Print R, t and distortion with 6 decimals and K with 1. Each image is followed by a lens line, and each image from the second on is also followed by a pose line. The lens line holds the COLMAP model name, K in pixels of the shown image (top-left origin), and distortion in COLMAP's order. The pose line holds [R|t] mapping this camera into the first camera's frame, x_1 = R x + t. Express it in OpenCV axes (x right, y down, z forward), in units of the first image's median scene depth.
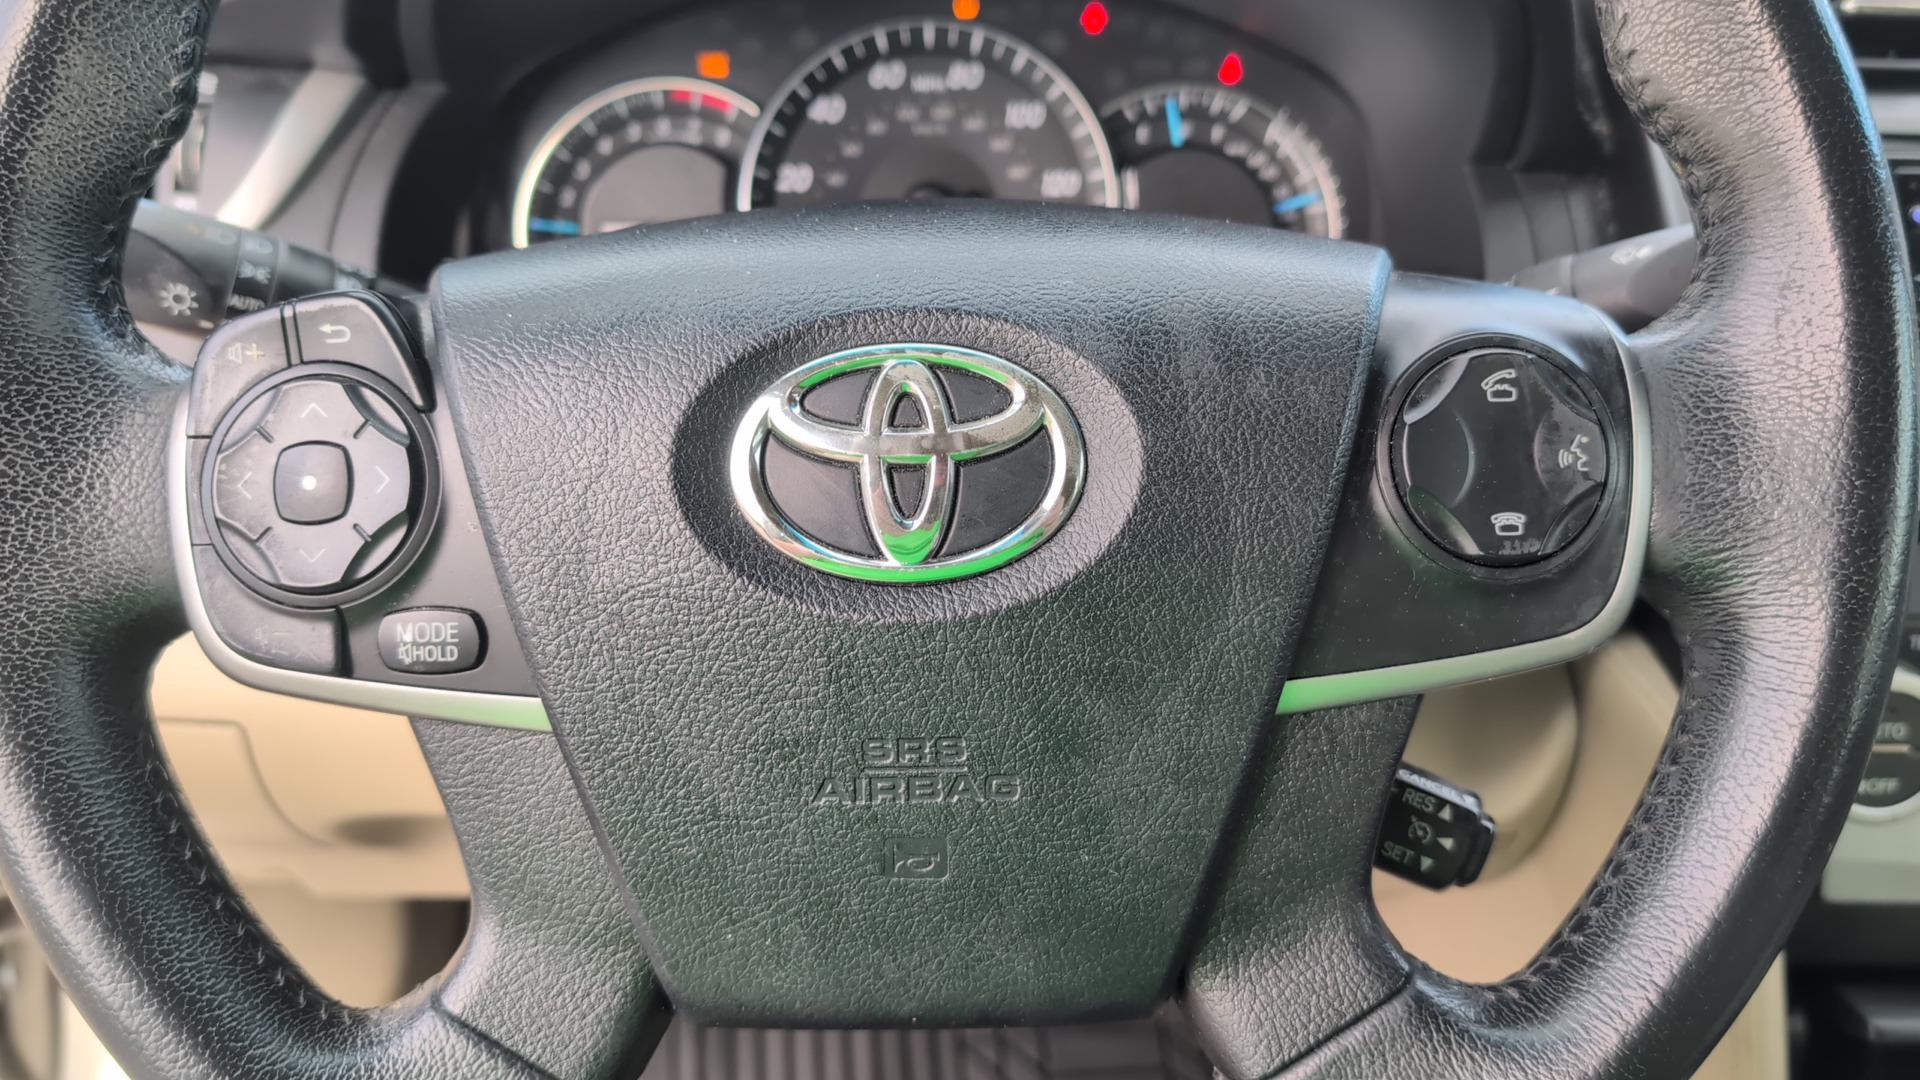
lens RADIAL K [[1606.6, 0, 972.7], [0, 1606.6, 532.1], [0, 0, 1]] dist [0.036647, -0.044152]
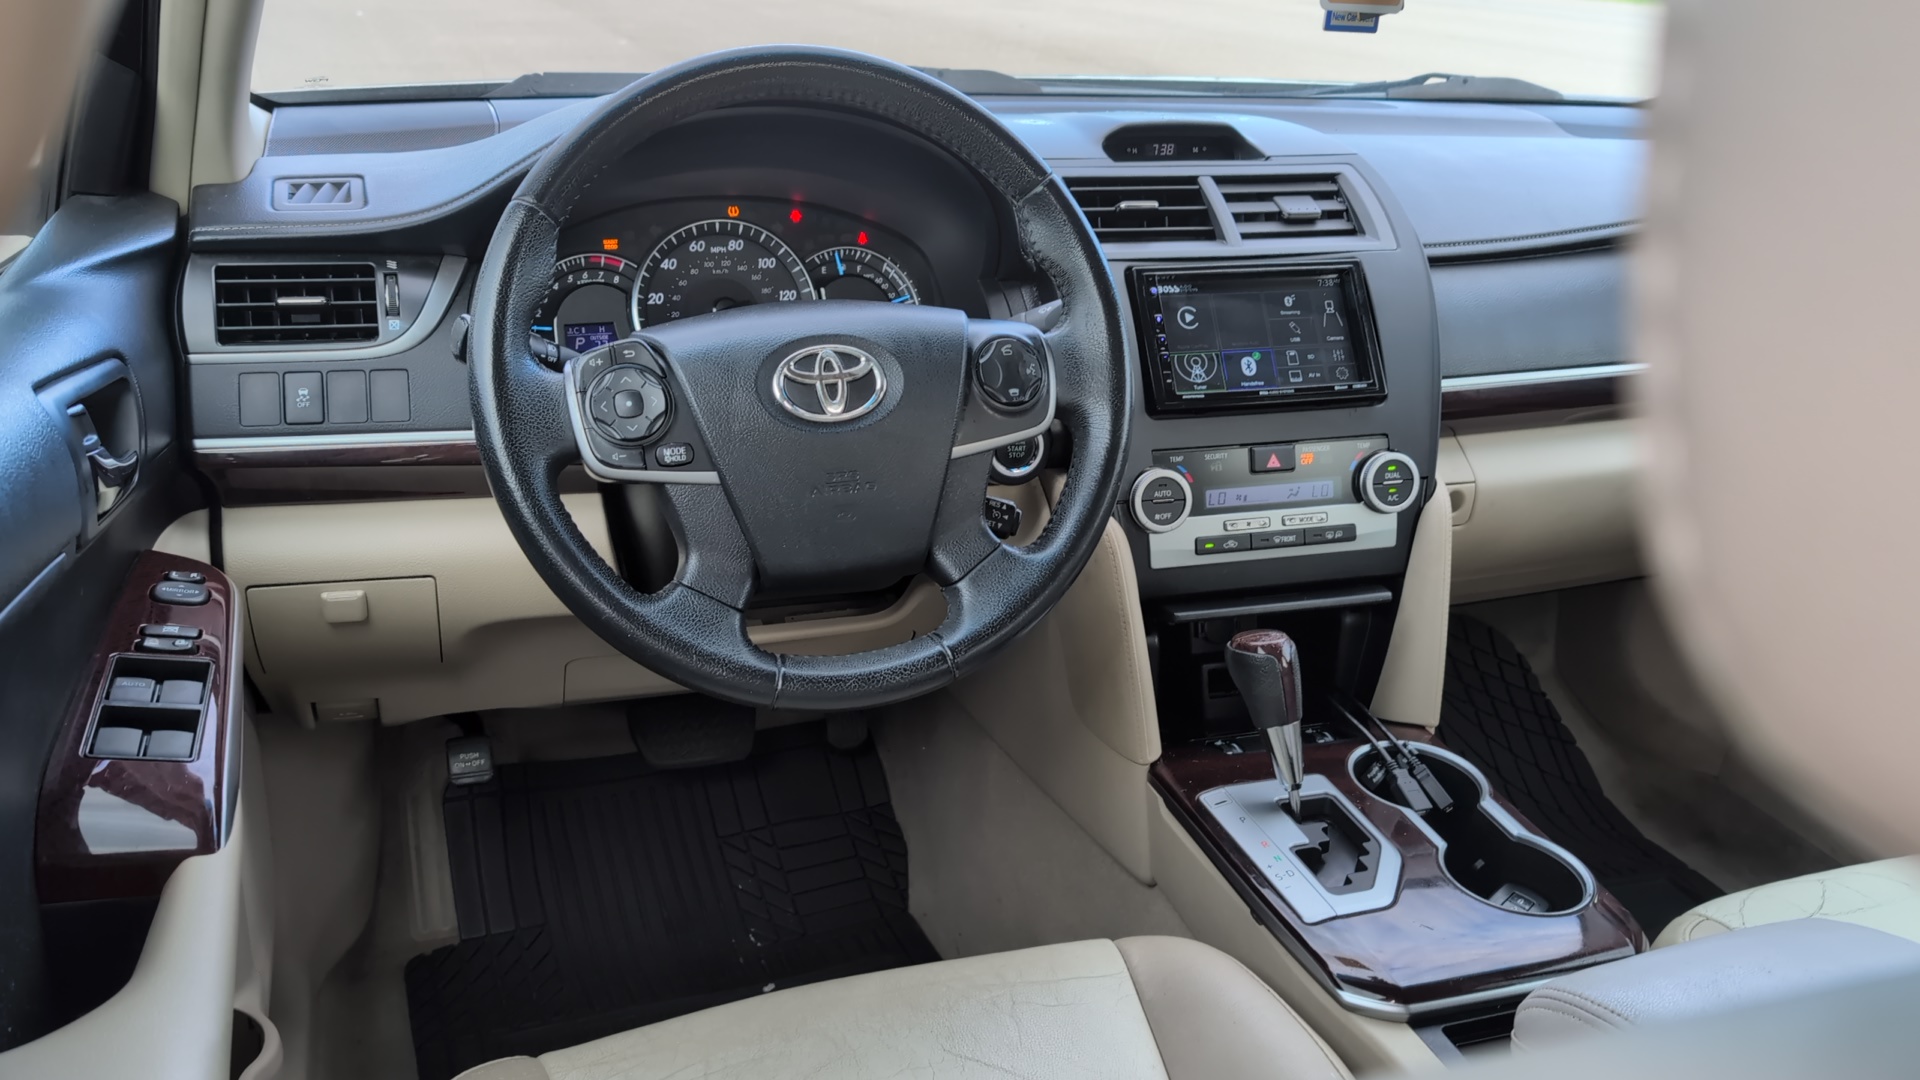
lens RADIAL K [[1606.6, 0, 973.9], [0, 1606.6, 525.1], [0, 0, 1]] dist [0.036647, -0.044152]
pose [[0.950149, -0.087039, 0.299402, -0.360166], [0.108201, 0.992617, -0.054810, 0.211360], [-0.292421, 0.084473, 0.952552, -0.994191]]
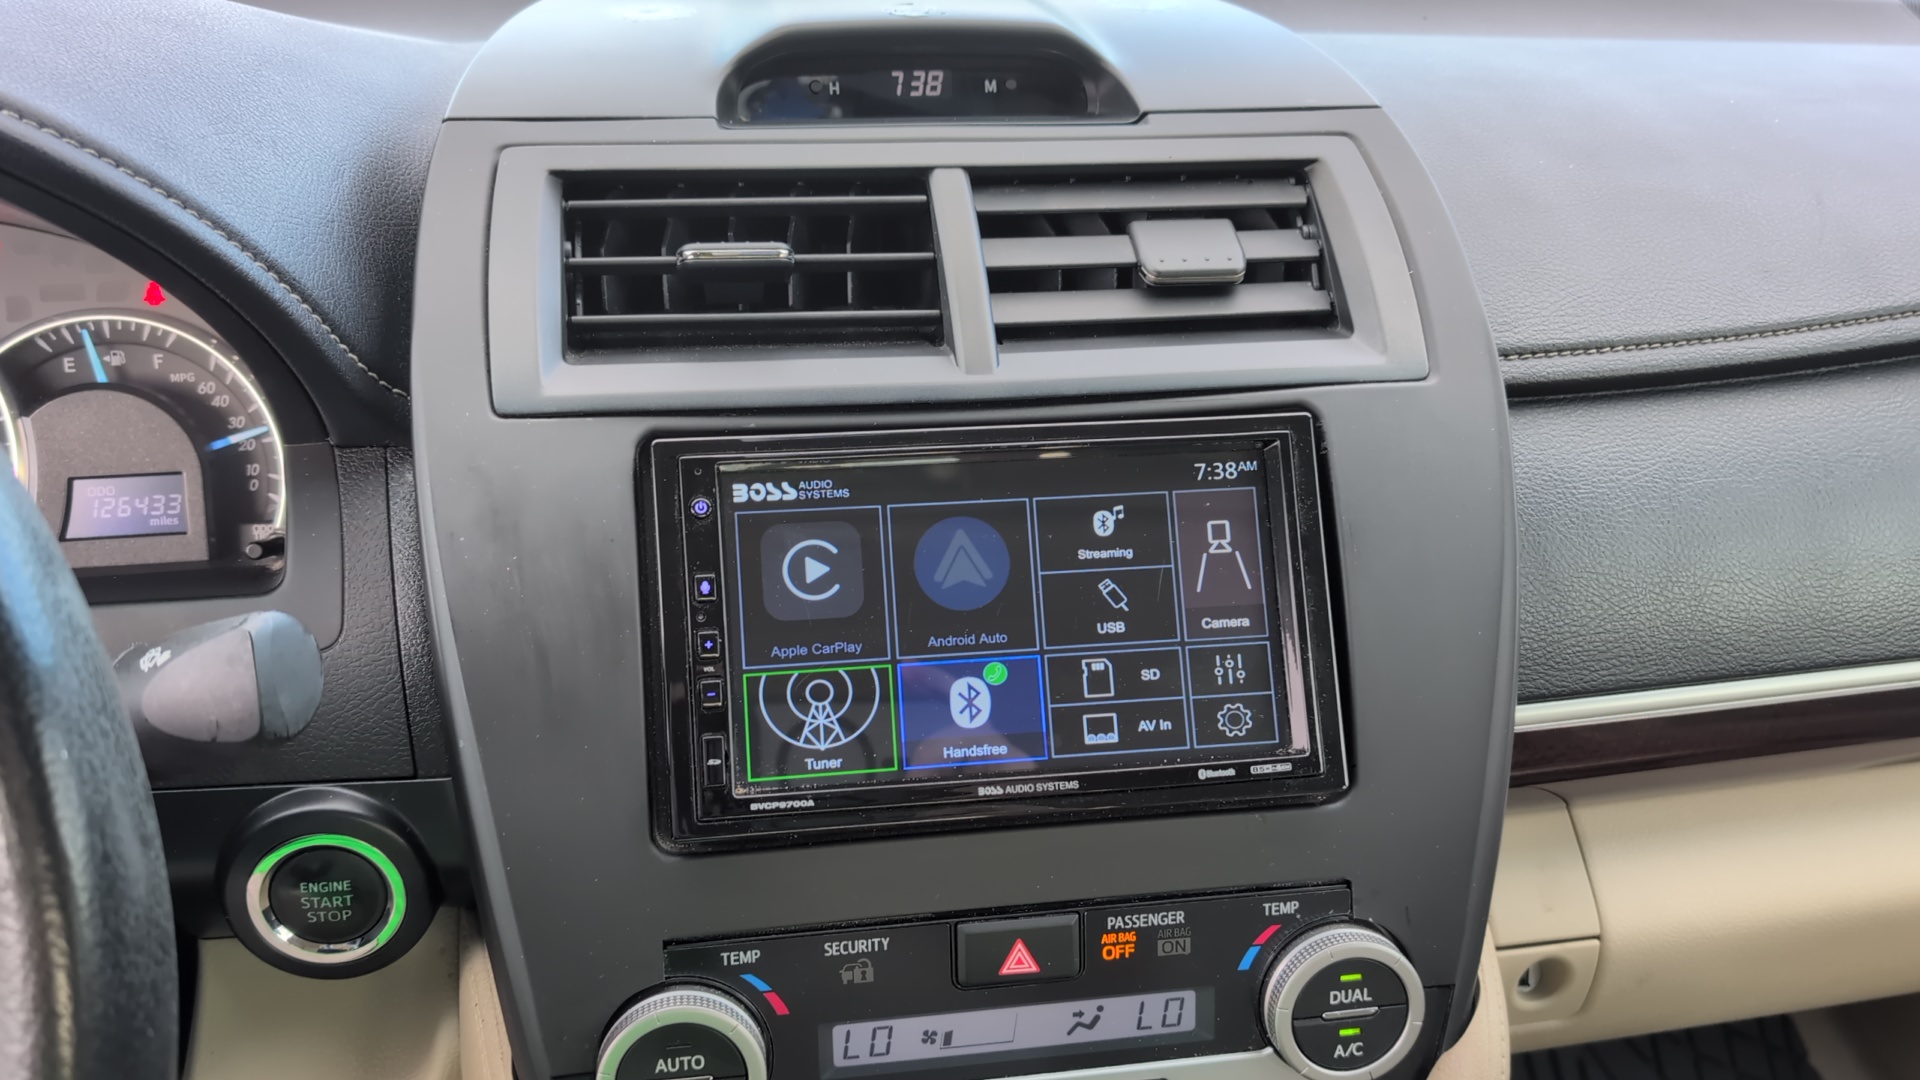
lens RADIAL K [[1606.6, 0, 958.7], [0, 1606.6, 554.8], [0, 0, 1]] dist [0.036647, -0.044152]
pose [[0.987468, -0.060060, 0.145943, 0.461426], [0.054815, 0.997707, 0.039705, -0.153768], [-0.147993, -0.031207, 0.988496, 0.040708]]
